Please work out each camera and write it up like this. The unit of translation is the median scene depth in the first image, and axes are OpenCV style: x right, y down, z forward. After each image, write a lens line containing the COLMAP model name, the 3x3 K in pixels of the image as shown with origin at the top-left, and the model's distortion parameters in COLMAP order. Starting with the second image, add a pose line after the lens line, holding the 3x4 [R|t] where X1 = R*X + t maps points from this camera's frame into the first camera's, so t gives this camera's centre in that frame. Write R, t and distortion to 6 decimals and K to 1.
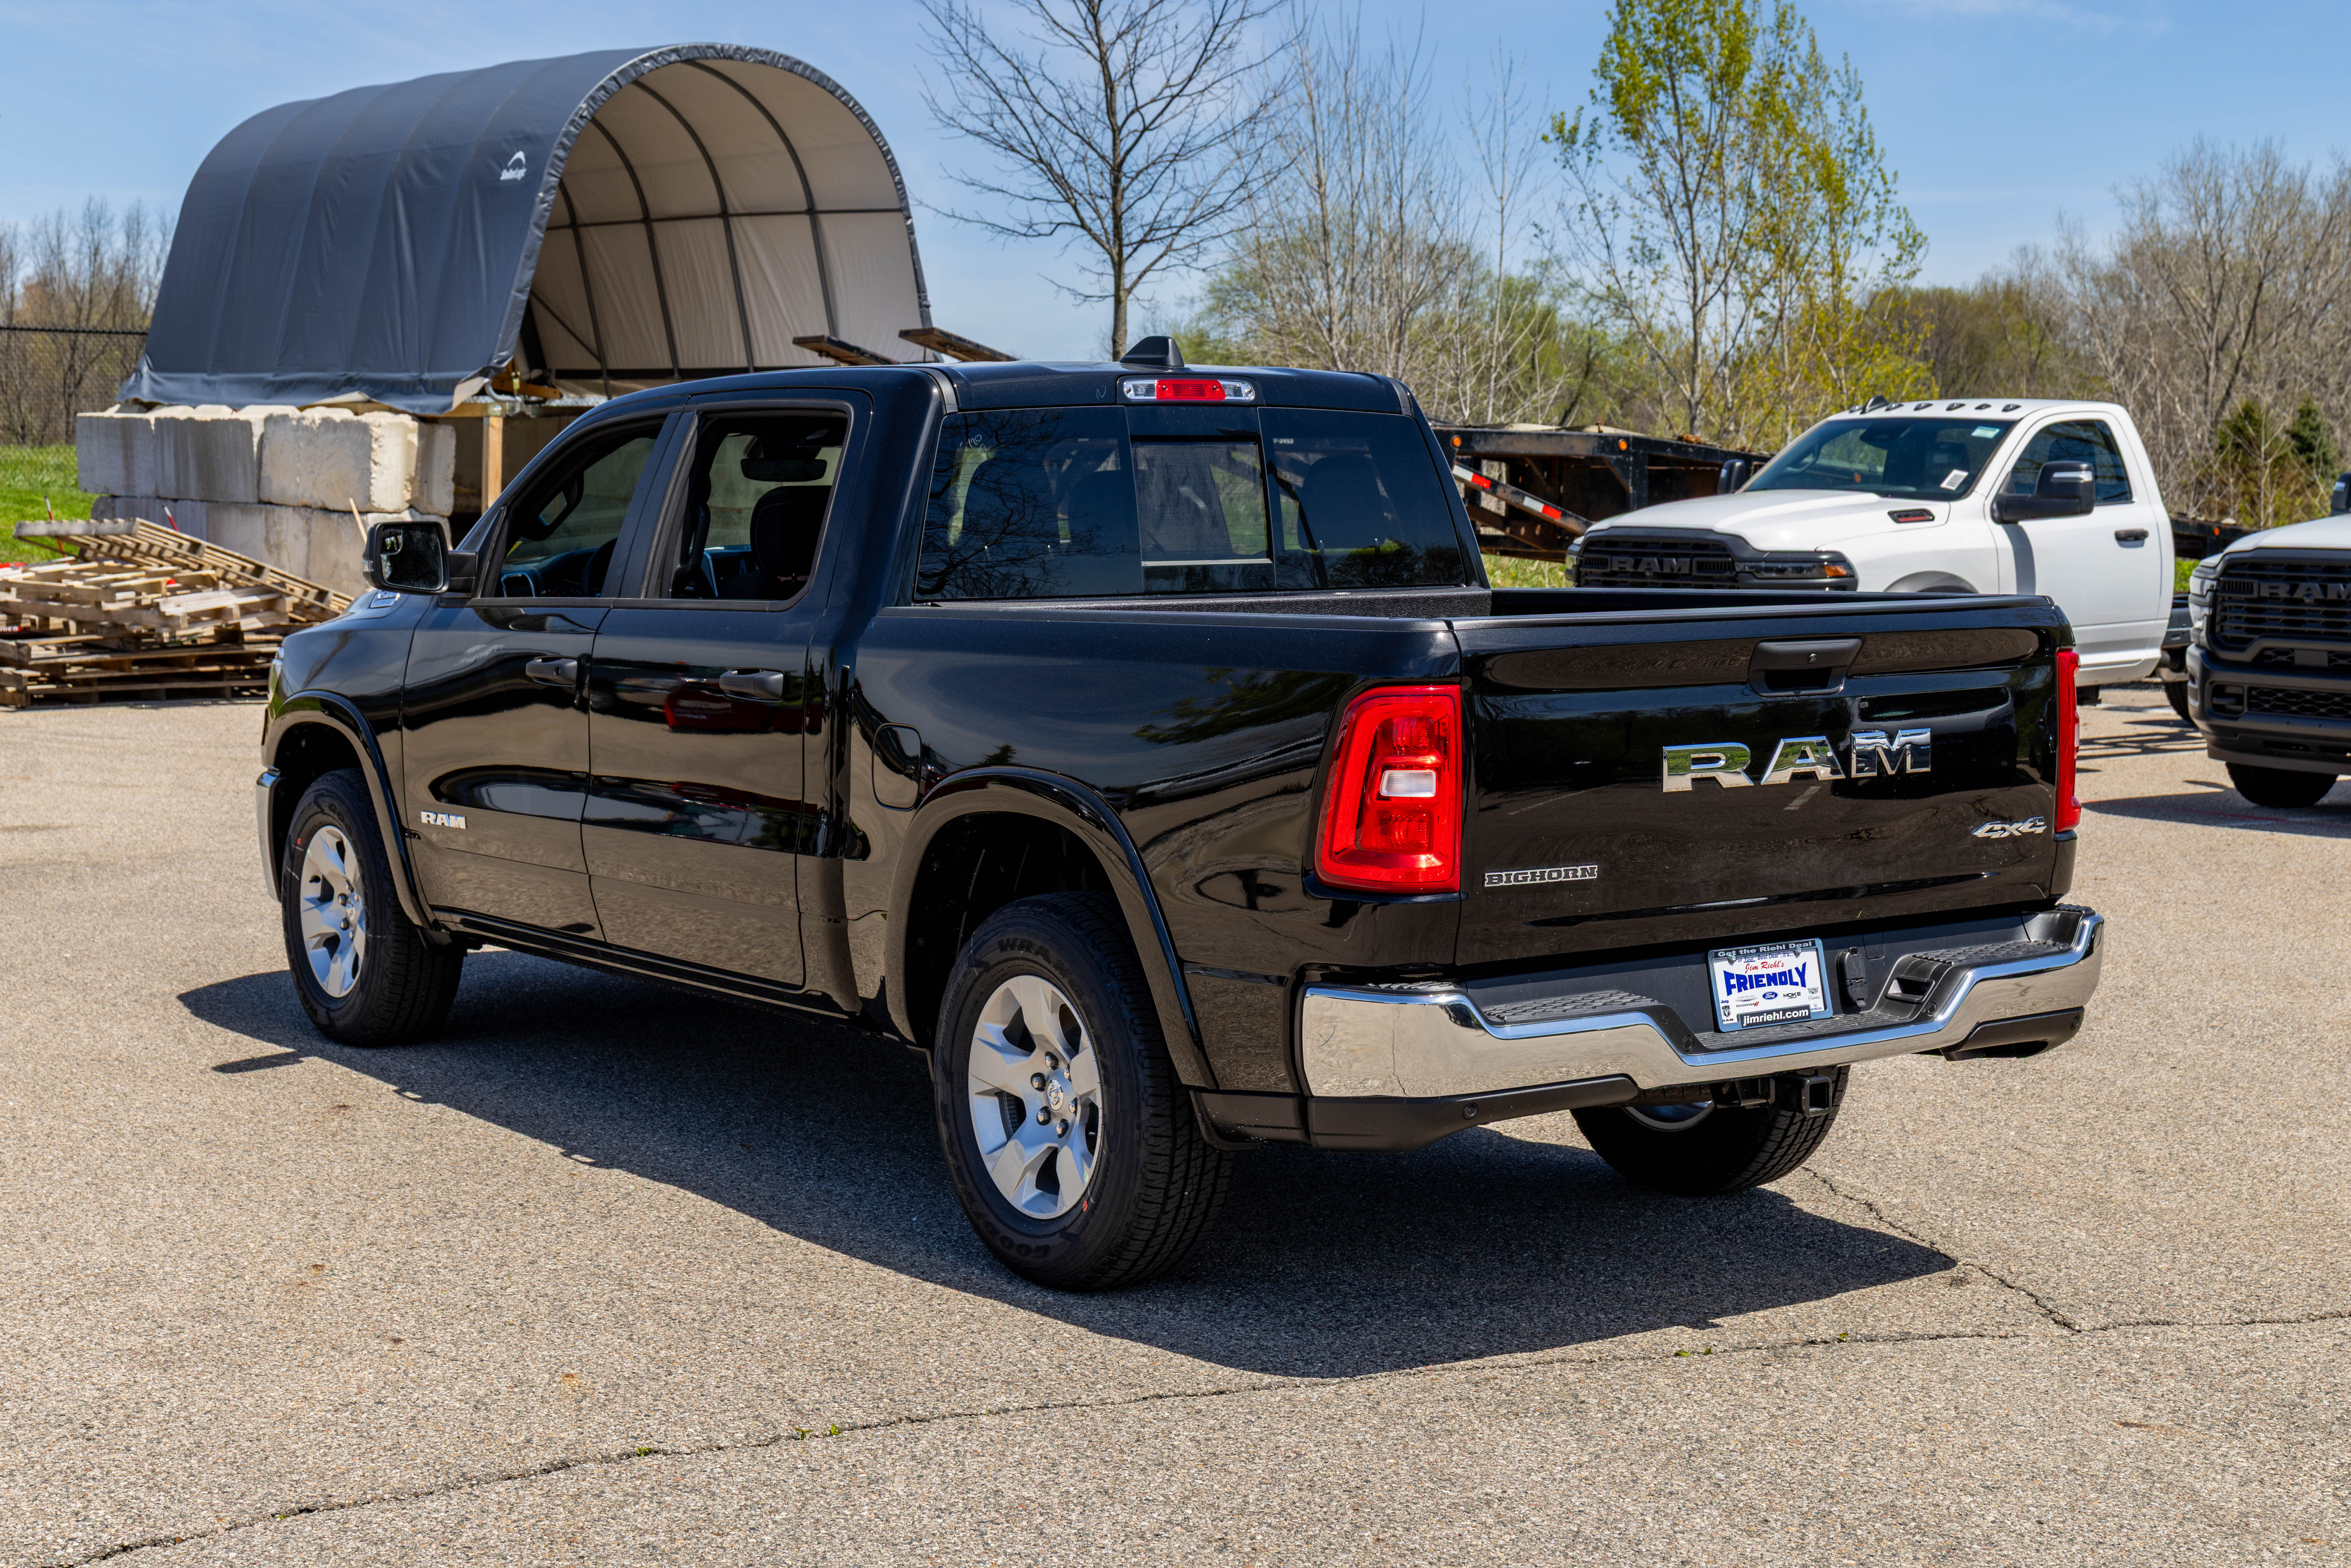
lens RADIAL K [[3487.2, 0, 1172.9], [0, 3487.2, 752.4], [0, 0, 1]] dist [0.018971, 0.057024]
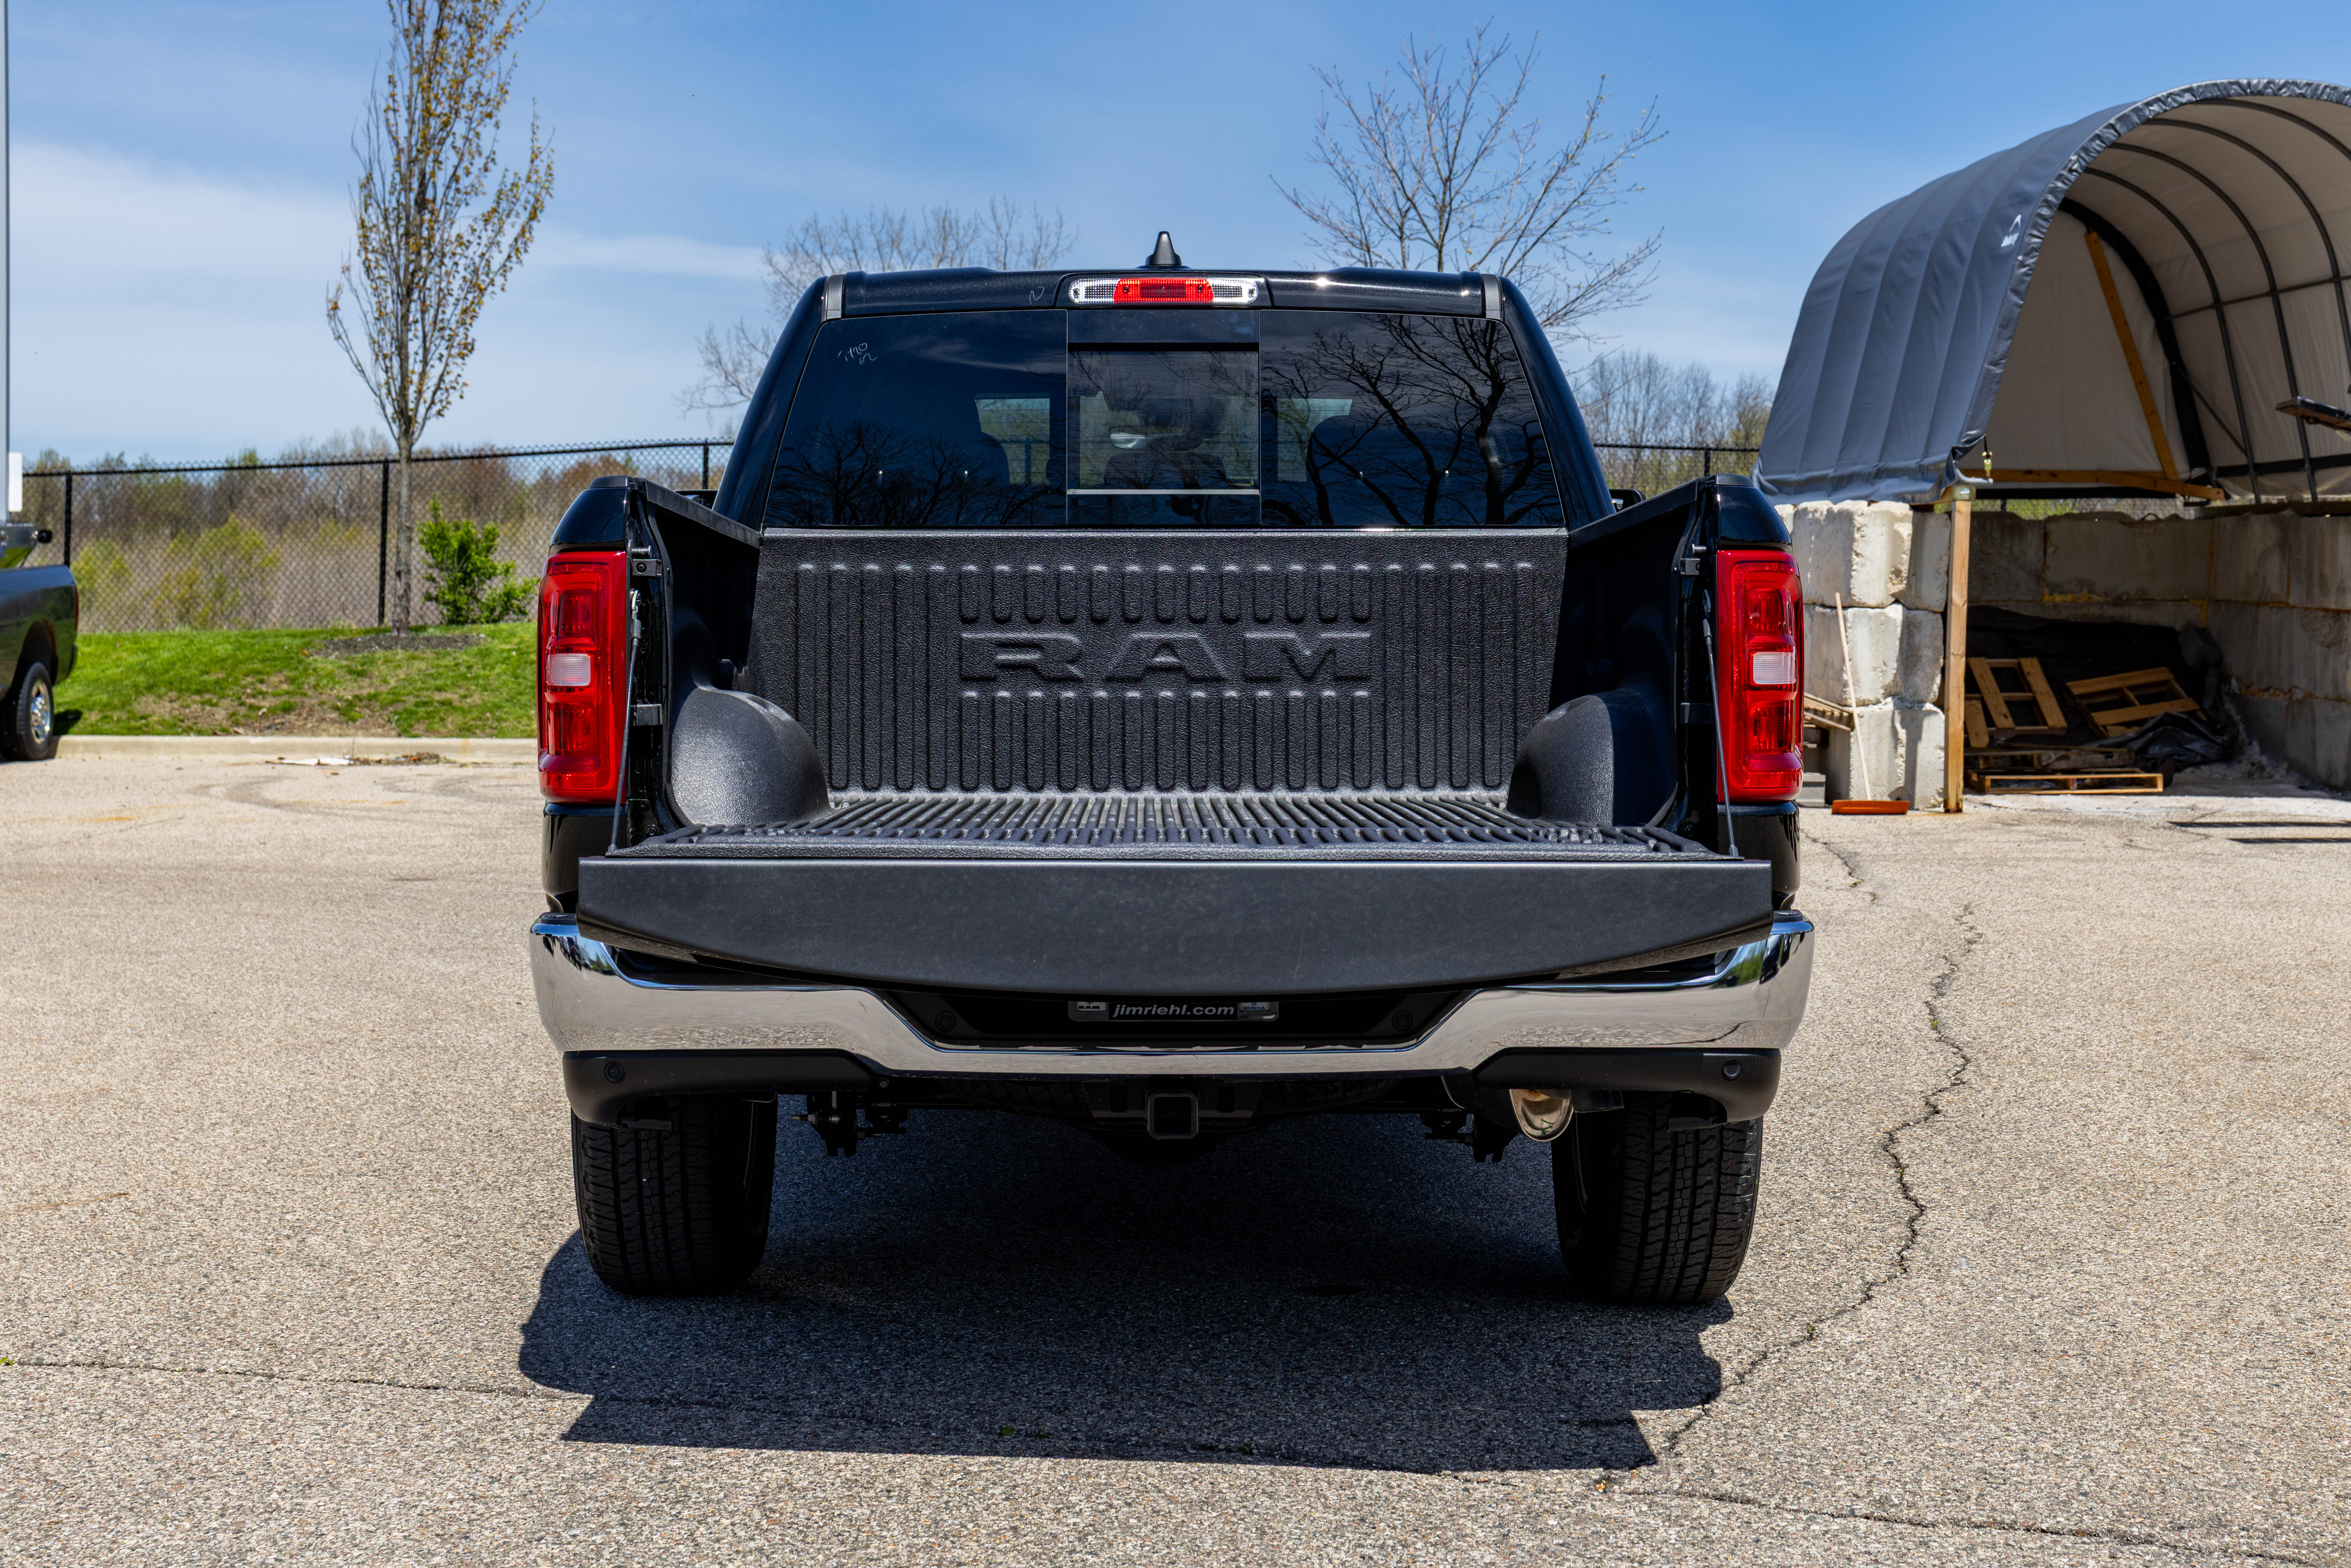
lens RADIAL K [[3670.8, 0, 1171.9], [0, 3670.8, 708.7], [0, 0, 1]] dist [-0.119924, 0.748337]
pose [[0.818276, 0.013332, -0.574671, 0.607959], [-0.049847, 0.997611, -0.047833, 0.046694], [0.572660, 0.067786, 0.816985, 0.330173]]
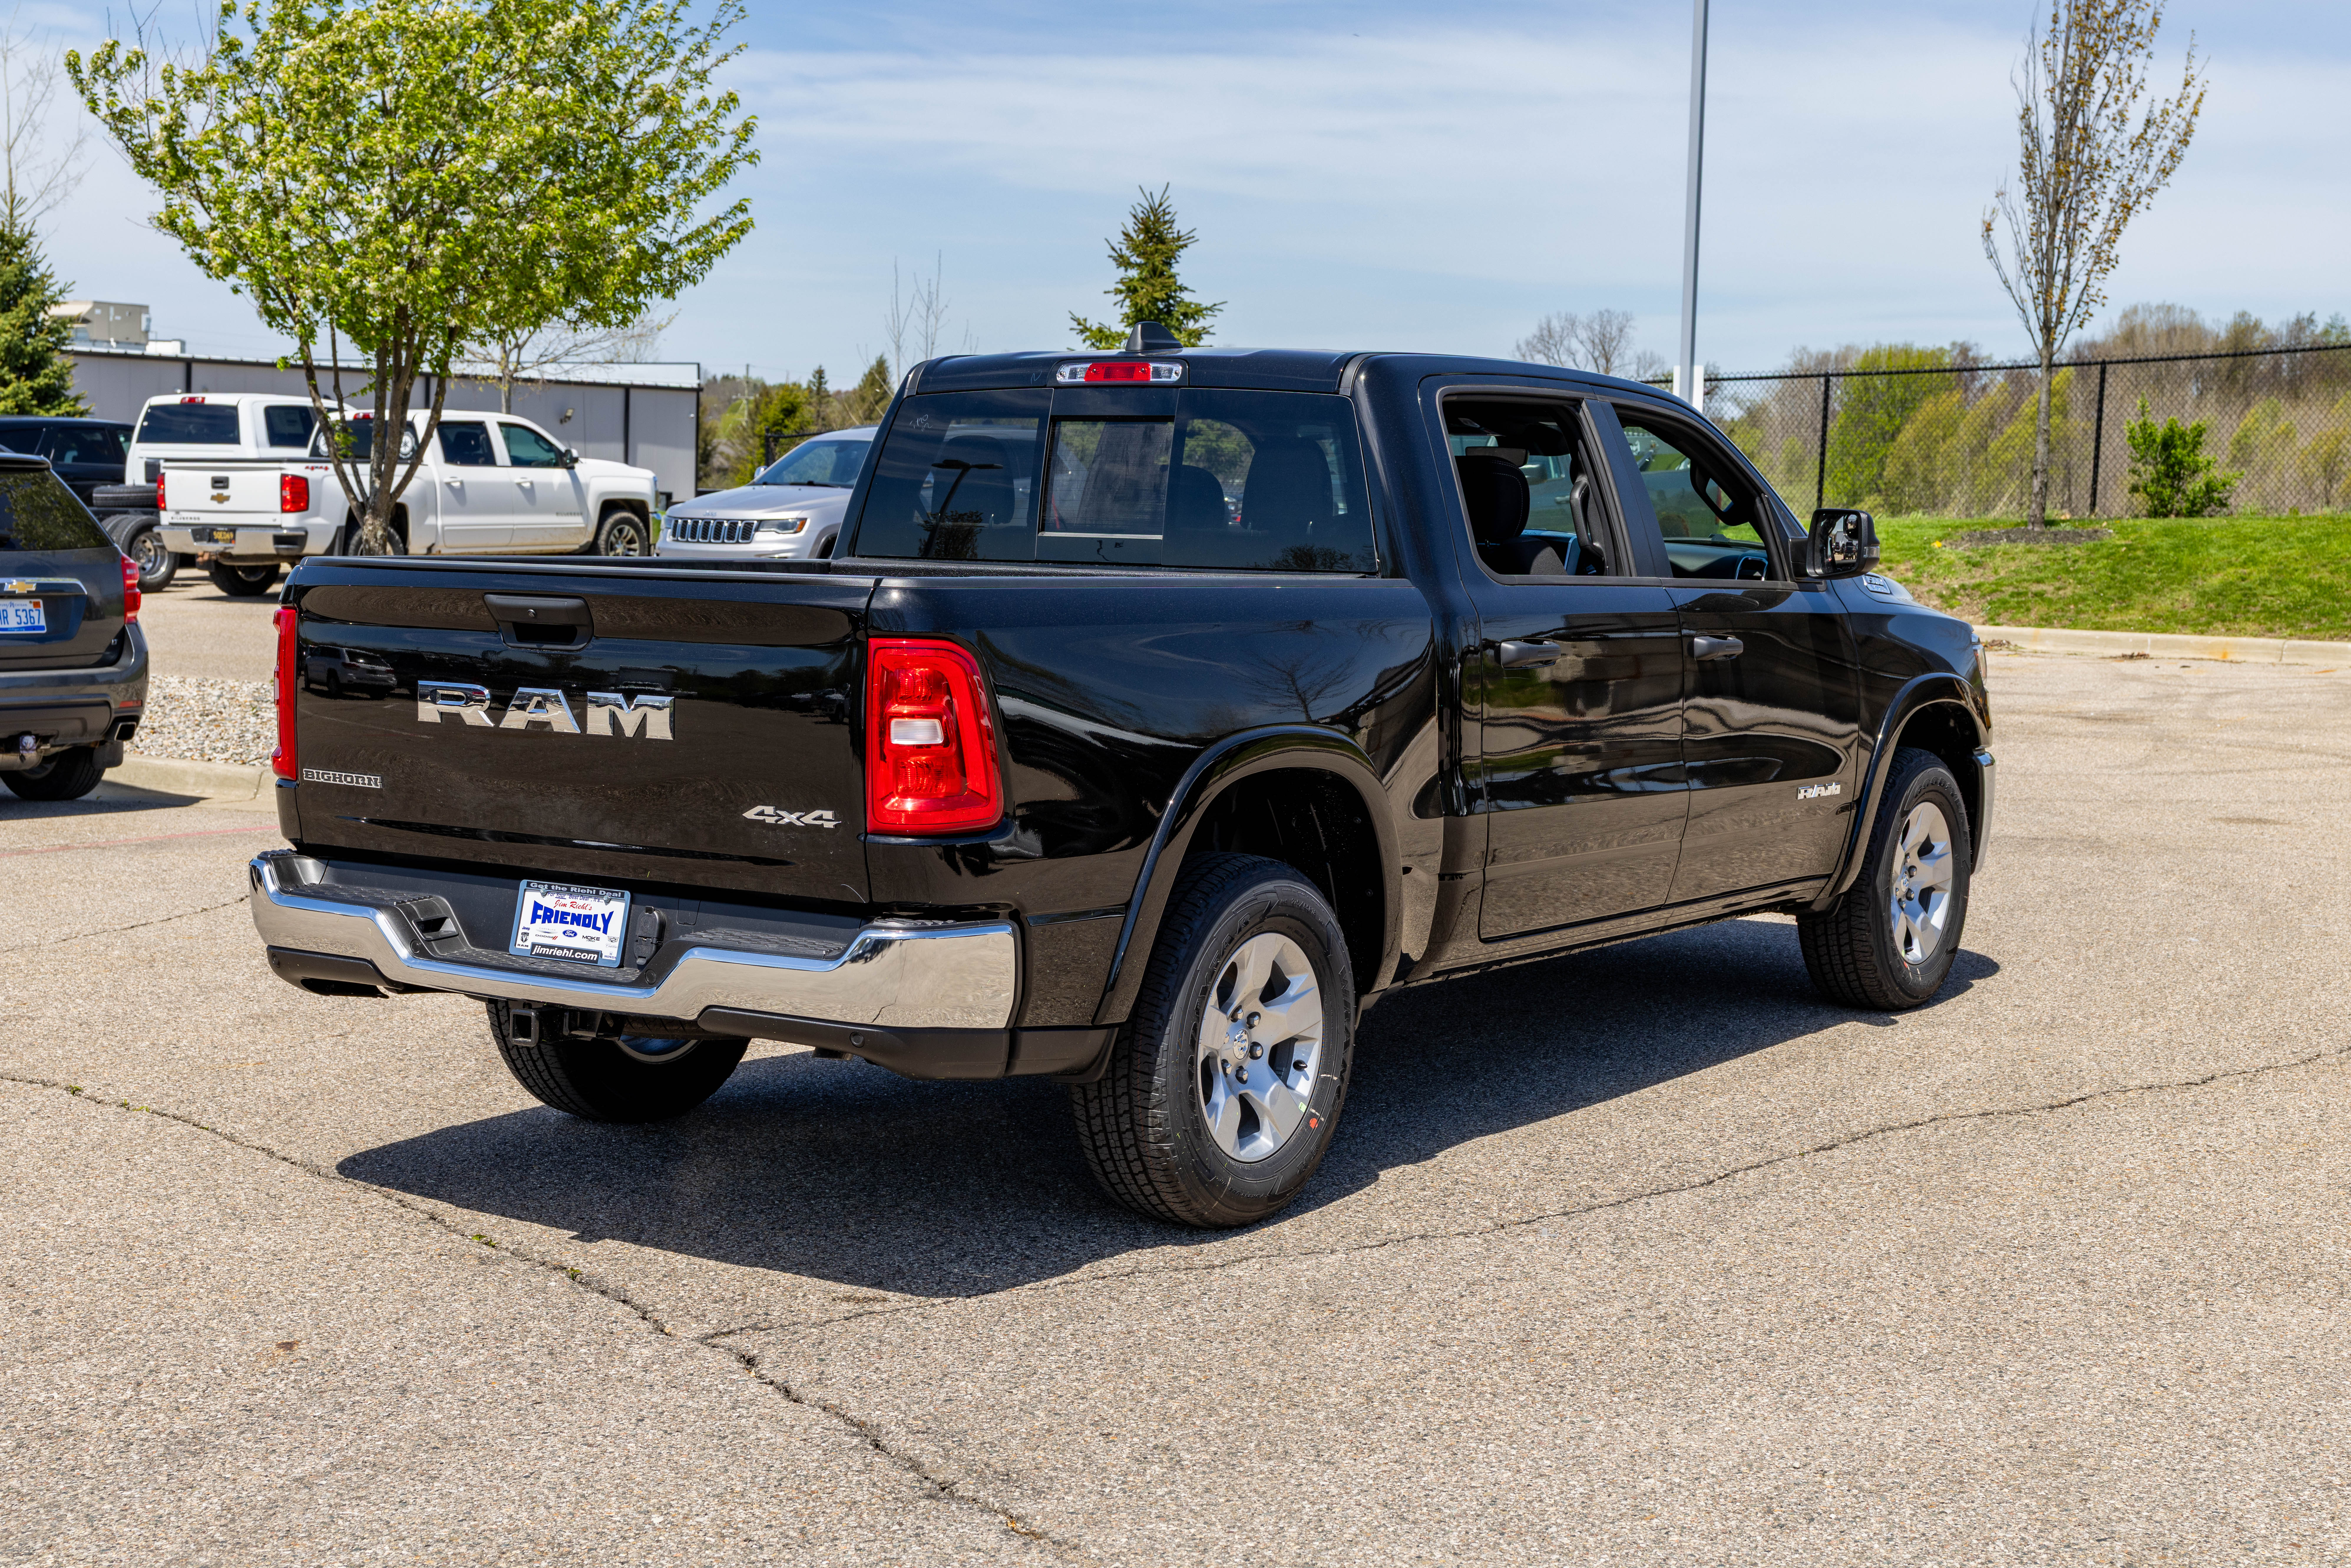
lens RADIAL K [[3462.8, 0, 1172.9], [0, 3462.8, 651.6], [0, 0, 1]] dist [-0.107084, 0.012748]
pose [[0.340790, 0.056595, -0.938434, 1.166351], [-0.092456, 0.995365, 0.026453, -0.057743], [0.935582, 0.077749, 0.344444, 0.776387]]
